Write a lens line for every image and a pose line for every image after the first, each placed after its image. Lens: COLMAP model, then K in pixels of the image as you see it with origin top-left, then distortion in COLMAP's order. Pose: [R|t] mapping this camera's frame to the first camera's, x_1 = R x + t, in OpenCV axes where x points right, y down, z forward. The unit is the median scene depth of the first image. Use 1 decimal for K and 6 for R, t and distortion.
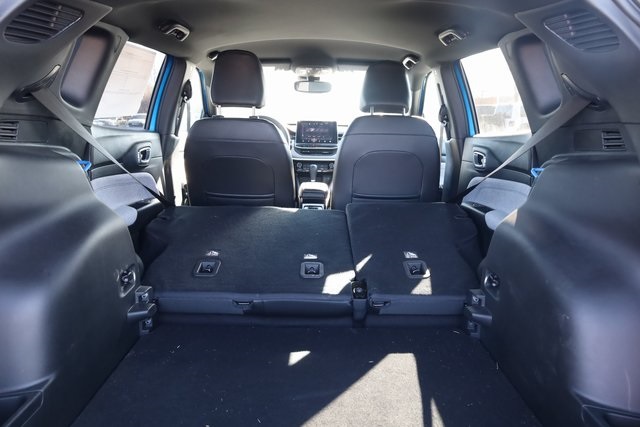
lens RADIAL K [[448.2, 0, 317.2], [0, 448.2, 214.9], [0, 0, 1]] dist [0.029032, 0.000030]
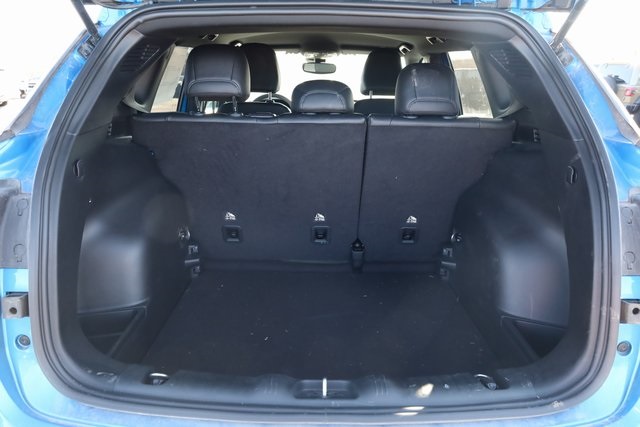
lens RADIAL K [[448.2, 0, 320.7], [0, 448.2, 214.5], [0, 0, 1]] dist [0.029032, 0.000030]
pose [[0.999998, 0.000813, 0.001759, -0.015632], [-0.000956, 0.996584, 0.082581, -0.027566], [-0.001686, -0.082583, 0.996583, -0.291339]]
